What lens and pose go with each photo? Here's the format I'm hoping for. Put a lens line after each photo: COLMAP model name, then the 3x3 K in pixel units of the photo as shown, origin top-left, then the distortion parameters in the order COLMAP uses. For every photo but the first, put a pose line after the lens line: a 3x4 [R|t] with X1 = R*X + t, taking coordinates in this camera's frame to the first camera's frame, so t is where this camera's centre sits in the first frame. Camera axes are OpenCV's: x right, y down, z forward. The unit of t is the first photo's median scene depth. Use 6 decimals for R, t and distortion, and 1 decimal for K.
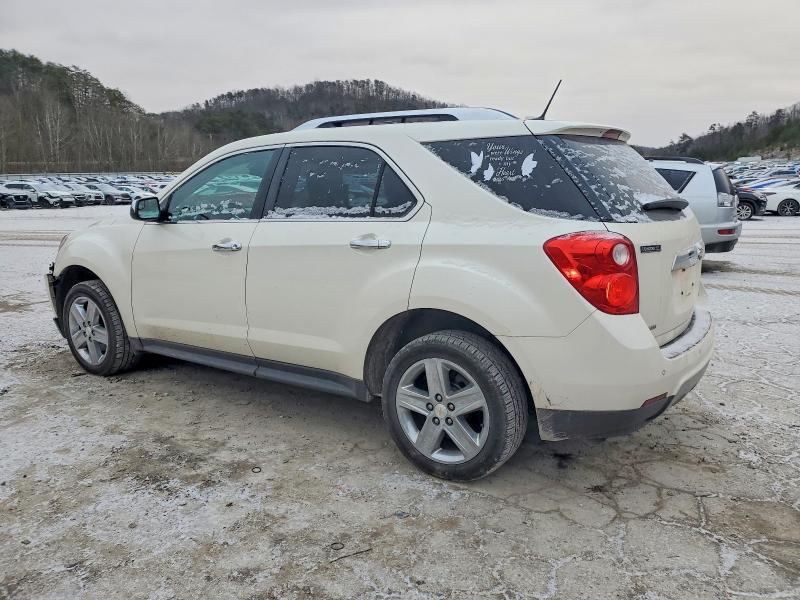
lens RADIAL K [[632.0, 0, 408.5], [0, 632.0, 298.8], [0, 0, 1]] dist [0.028917, -0.006574]
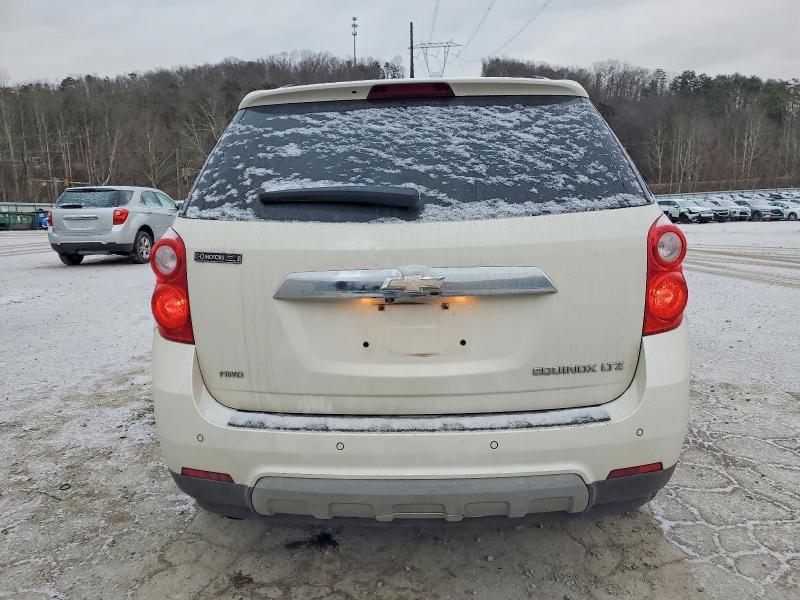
lens RADIAL K [[632.0, 0, 405.9], [0, 632.0, 301.5], [0, 0, 1]] dist [0.028917, -0.006574]
pose [[0.512969, 0.125967, -0.849114, 0.771854], [-0.145539, 0.987616, 0.058591, -0.072688], [0.845979, 0.093524, 0.524950, 0.581606]]
